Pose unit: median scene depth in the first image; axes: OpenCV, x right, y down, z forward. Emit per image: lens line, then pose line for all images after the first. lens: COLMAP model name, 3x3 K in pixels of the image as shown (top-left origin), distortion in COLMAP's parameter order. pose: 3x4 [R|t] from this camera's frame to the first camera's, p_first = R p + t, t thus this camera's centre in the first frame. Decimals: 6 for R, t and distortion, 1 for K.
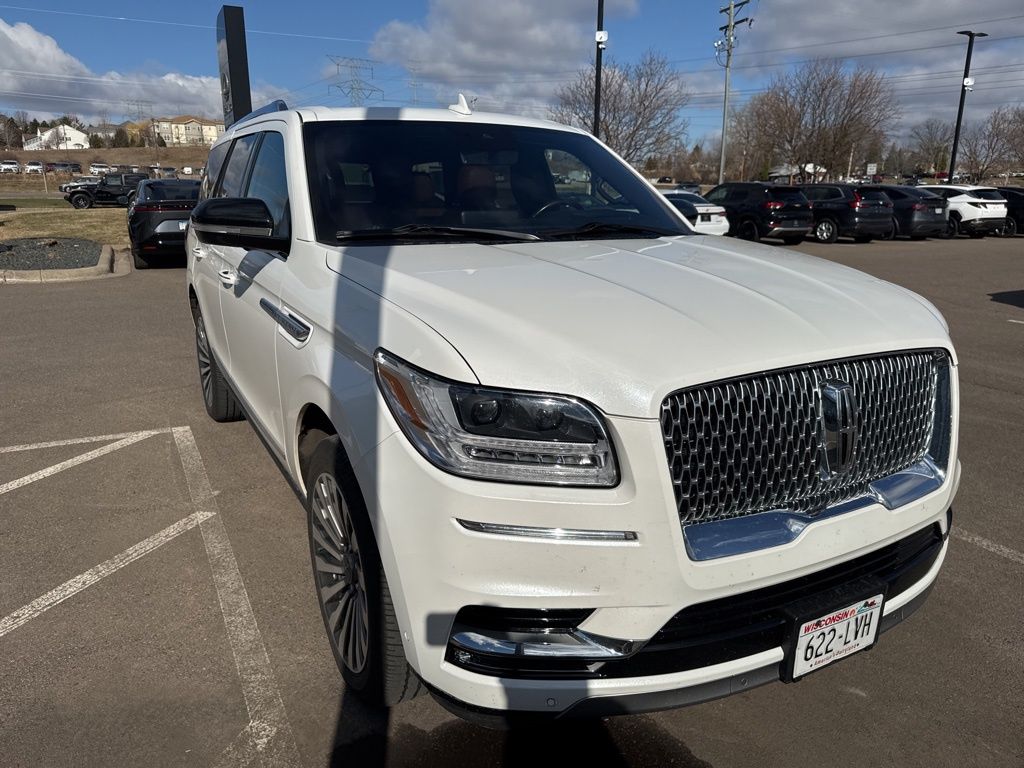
lens RADIAL K [[727.9, 0, 503.4], [0, 727.9, 391.3], [0, 0, 1]] dist [0.016926, -0.016190]
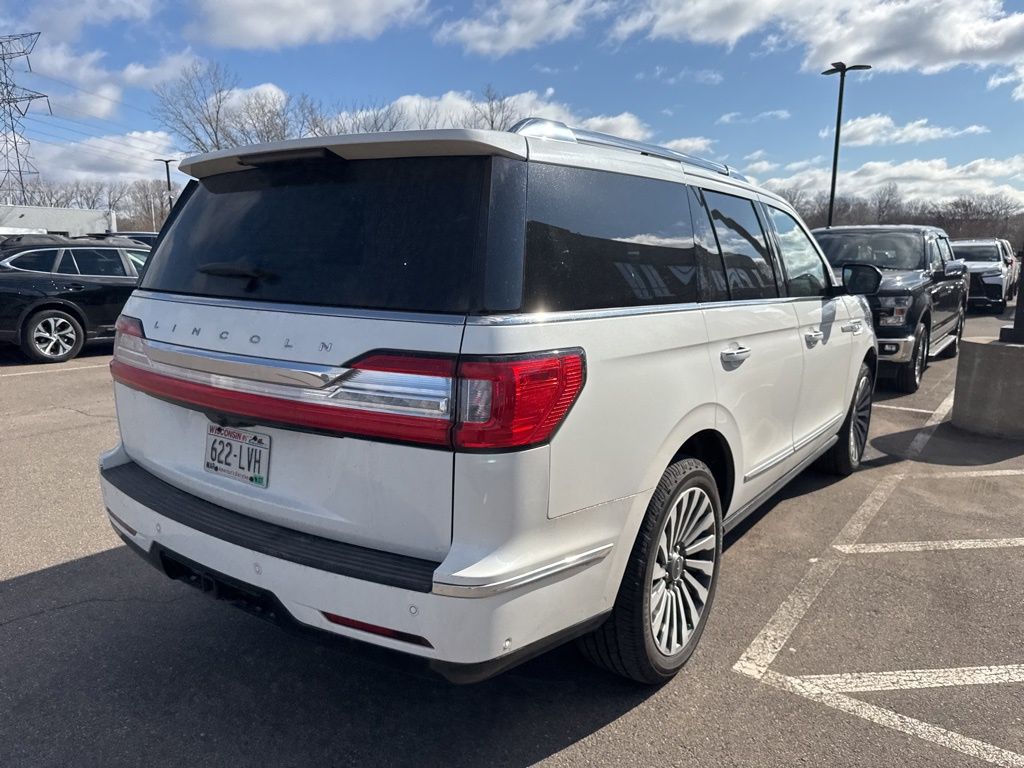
lens RADIAL K [[727.9, 0, 515.2], [0, 727.9, 386.1], [0, 0, 1]] dist [0.016926, -0.016190]
pose [[-0.438433, -0.170644, 0.882416, -1.229577], [0.226172, 0.929267, 0.292078, -0.537717], [-0.869841, 0.327635, -0.368826, 1.920600]]
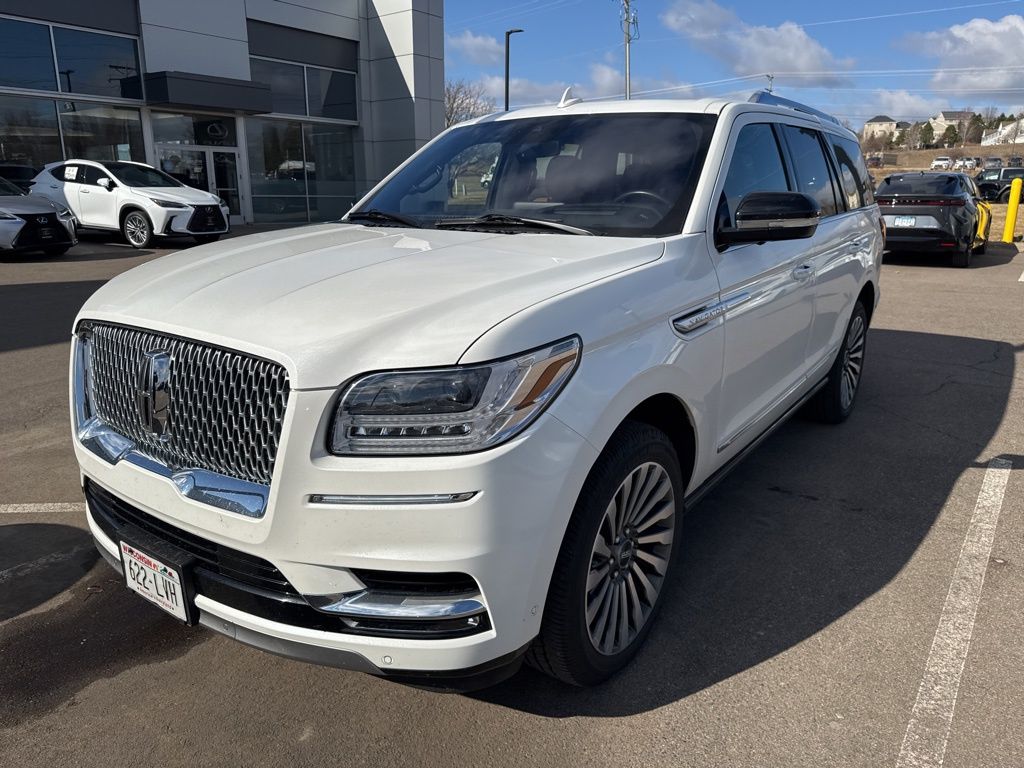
lens RADIAL K [[727.9, 0, 509.0], [0, 727.9, 375.3], [0, 0, 1]] dist [0.016926, -0.016190]
pose [[0.428651, 0.226055, -0.874733, 0.908470], [-0.238438, 0.962171, 0.131808, -0.137068], [0.871439, 0.152070, 0.466336, 0.519308]]
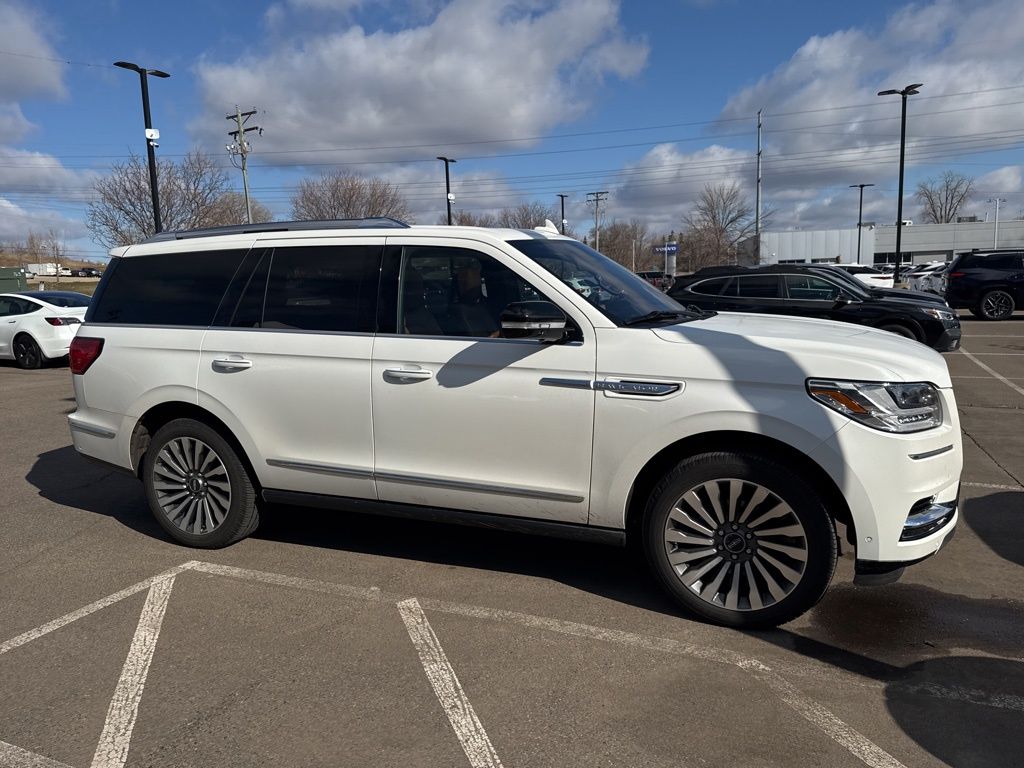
lens RADIAL K [[723.0, 0, 520.9], [0, 723.0, 389.2], [0, 0, 1]] dist [0.018846, -0.011239]
pose [[0.766698, -0.122363, 0.630239, -0.982486], [0.199038, 0.978604, -0.052134, -0.045024], [-0.610375, 0.165413, 0.774649, 0.066335]]
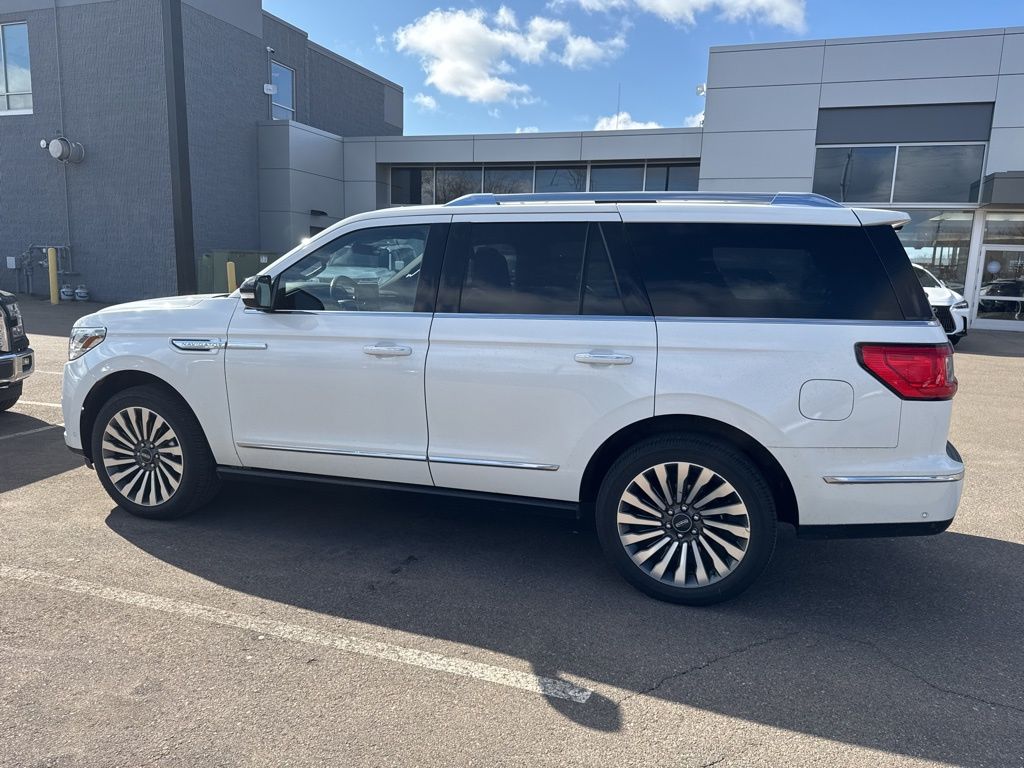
lens RADIAL K [[727.9, 0, 508.0], [0, 727.9, 384.7], [0, 0, 1]] dist [0.016926, -0.016190]
pose [[-0.728308, 0.081261, -0.680414, 0.795032], [-0.212195, 0.917393, 0.336695, -0.622883], [0.651568, 0.389598, -0.650902, 2.248831]]
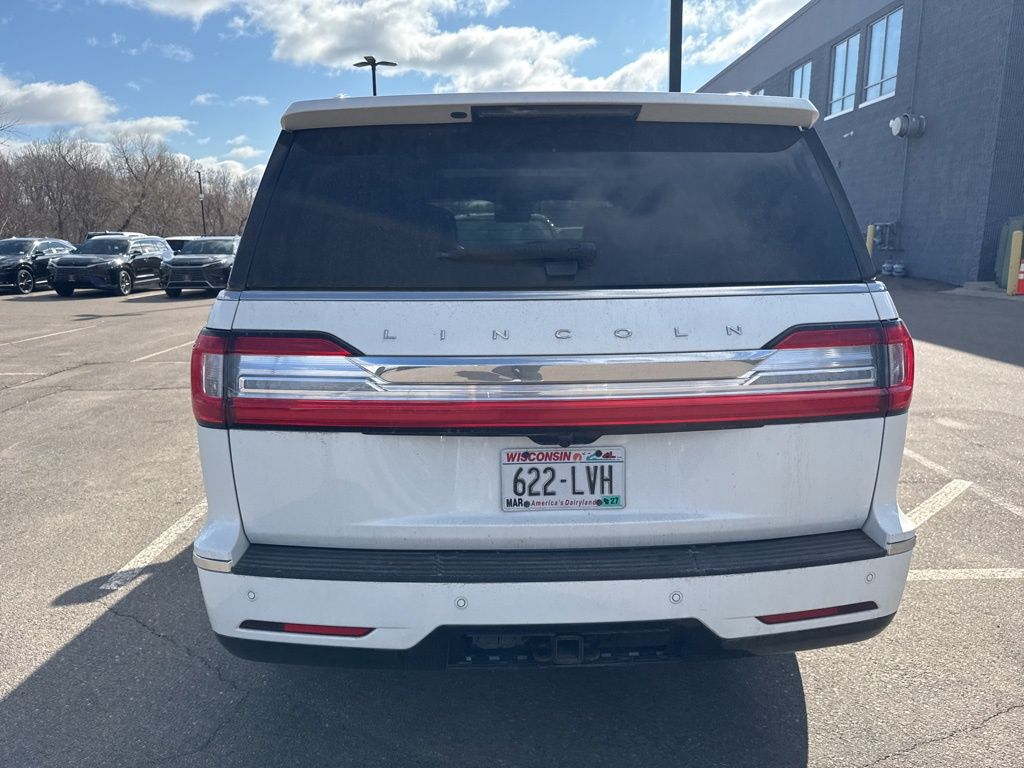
lens RADIAL K [[727.9, 0, 514.1], [0, 727.9, 384.6], [0, 0, 1]] dist [0.016926, -0.016190]
pose [[-0.892208, -0.083468, 0.443845, -0.733159], [0.125895, 0.897851, 0.421918, -0.639843], [-0.433724, 0.432316, -0.790561, 2.336018]]
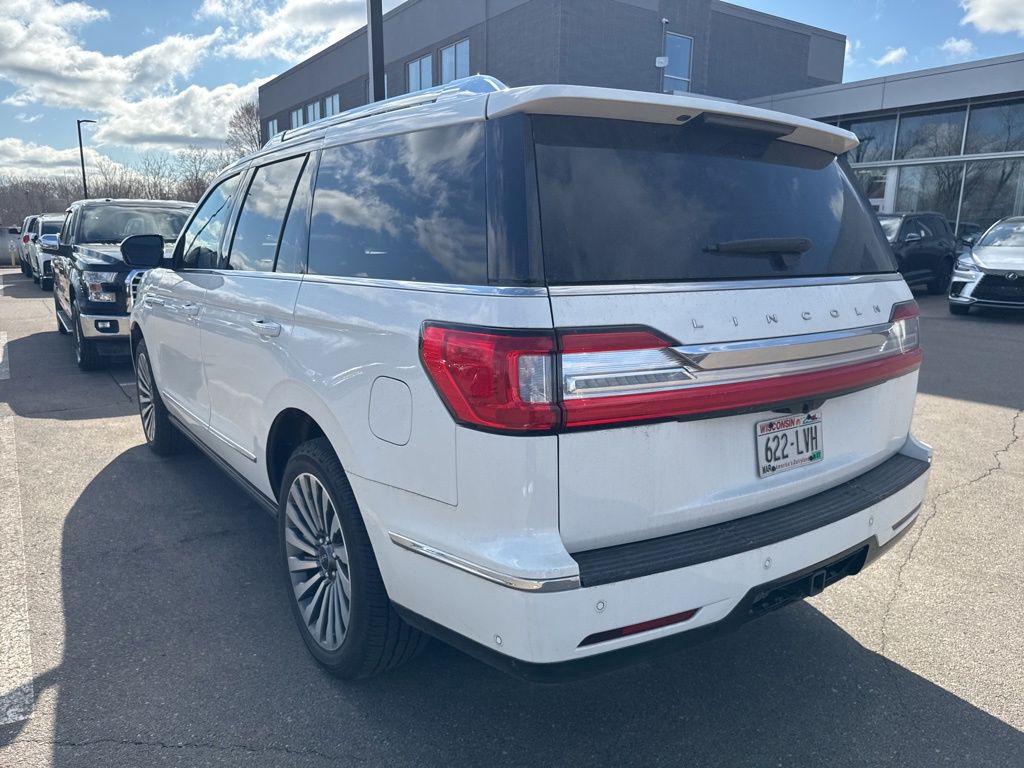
lens RADIAL K [[727.9, 0, 507.8], [0, 727.9, 376.5], [0, 0, 1]] dist [0.016926, -0.016190]
pose [[-0.993641, 0.006898, -0.112387, -0.210336], [-0.043267, 0.898102, 0.437653, -0.660508], [0.103953, 0.439733, -0.892092, 2.435882]]
